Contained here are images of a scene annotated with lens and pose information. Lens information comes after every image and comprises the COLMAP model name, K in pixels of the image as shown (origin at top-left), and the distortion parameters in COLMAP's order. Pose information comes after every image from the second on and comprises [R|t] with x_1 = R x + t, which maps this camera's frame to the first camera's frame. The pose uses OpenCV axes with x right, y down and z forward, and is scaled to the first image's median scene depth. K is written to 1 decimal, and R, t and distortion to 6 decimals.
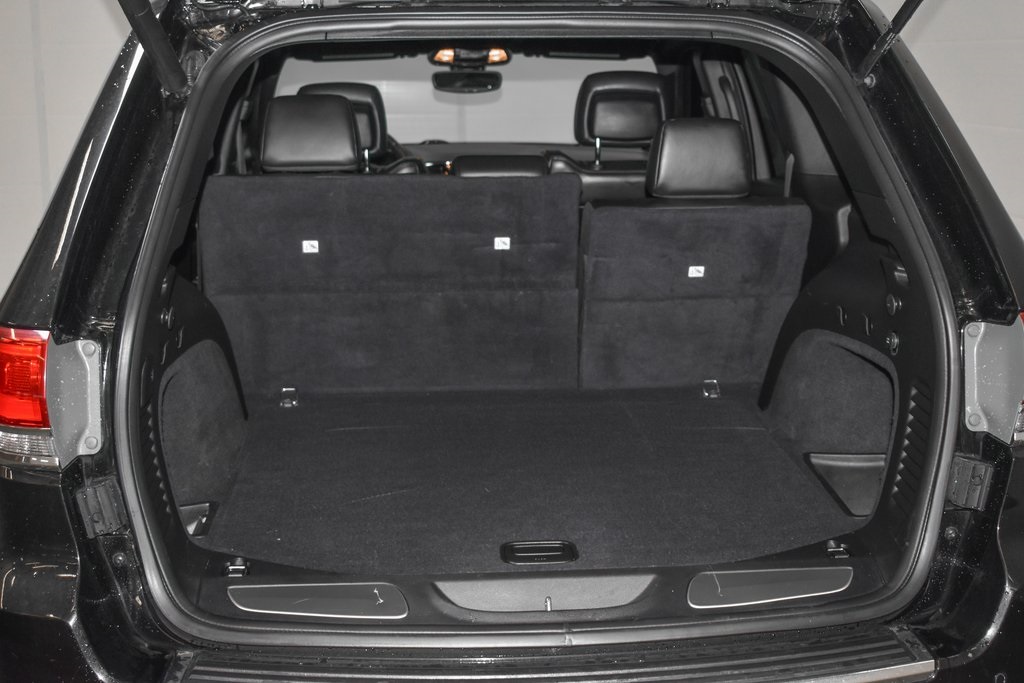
lens RADIAL K [[1293.8, 0, 512.0], [0, 1293.8, 341.5], [0, 0, 1]] dist [-0.005517, 0.000516]
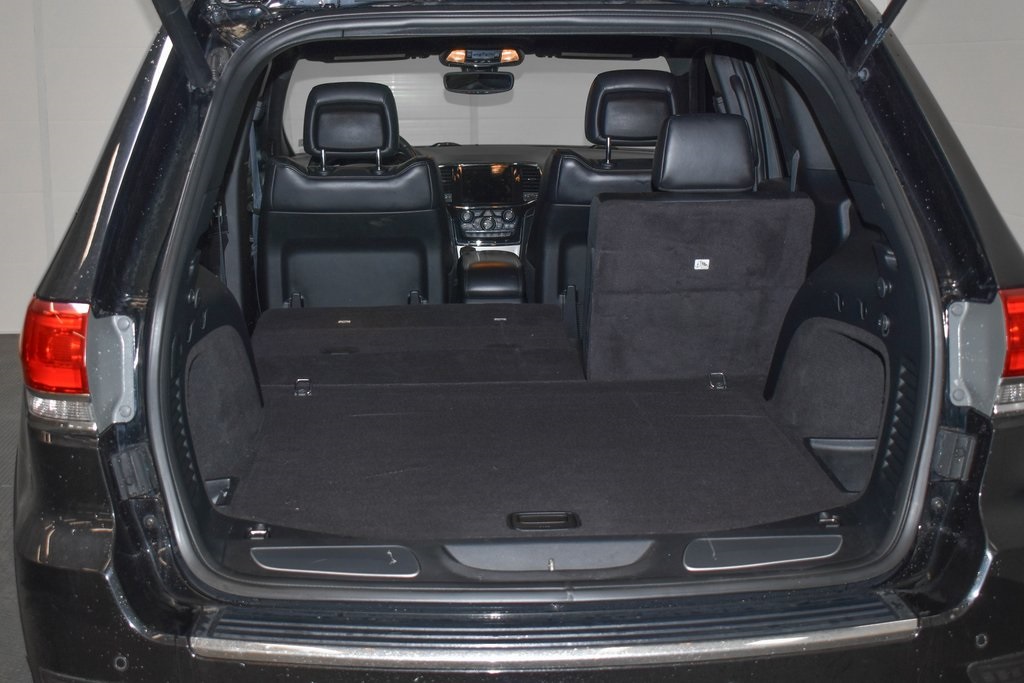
lens RADIAL K [[1350.8, 0, 493.0], [0, 1350.8, 340.3], [0, 0, 1]] dist [0.009302, 0.009139]
pose [[0.999689, 0.001980, -0.024864, 0.006394], [-0.002293, 0.999918, -0.012579, 0.028116], [0.024837, 0.012632, 0.999612, -0.097633]]
